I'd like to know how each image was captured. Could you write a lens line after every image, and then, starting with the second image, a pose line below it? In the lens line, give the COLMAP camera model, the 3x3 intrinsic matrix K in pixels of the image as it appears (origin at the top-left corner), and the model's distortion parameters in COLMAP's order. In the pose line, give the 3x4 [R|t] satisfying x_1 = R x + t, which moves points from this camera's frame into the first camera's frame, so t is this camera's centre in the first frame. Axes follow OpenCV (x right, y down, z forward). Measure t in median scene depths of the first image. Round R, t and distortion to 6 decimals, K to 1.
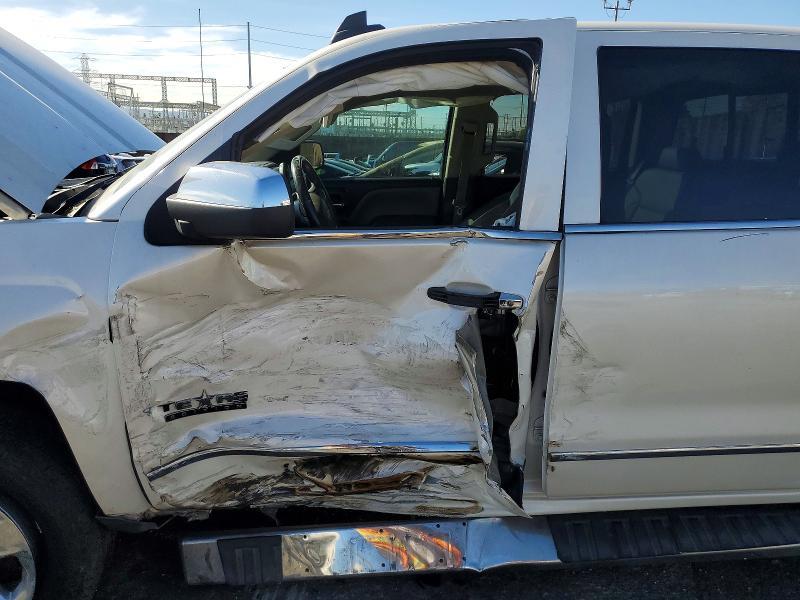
lens RADIAL K [[629.7, 0, 400.4], [0, 629.7, 301.3], [0, 0, 1]] dist [-0.005818, 0.004694]
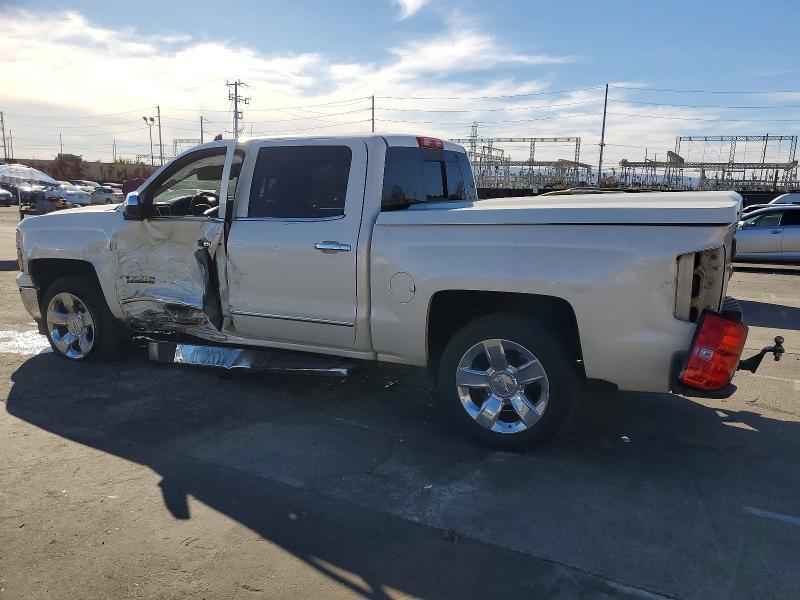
lens RADIAL K [[629.7, 0, 399.9], [0, 629.7, 300.5], [0, 0, 1]] dist [-0.005818, 0.004694]
pose [[0.838547, 0.085525, -0.538075, 2.009858], [-0.131310, 0.990215, -0.047244, 0.222047], [0.528769, 0.110271, 0.841572, -0.673444]]
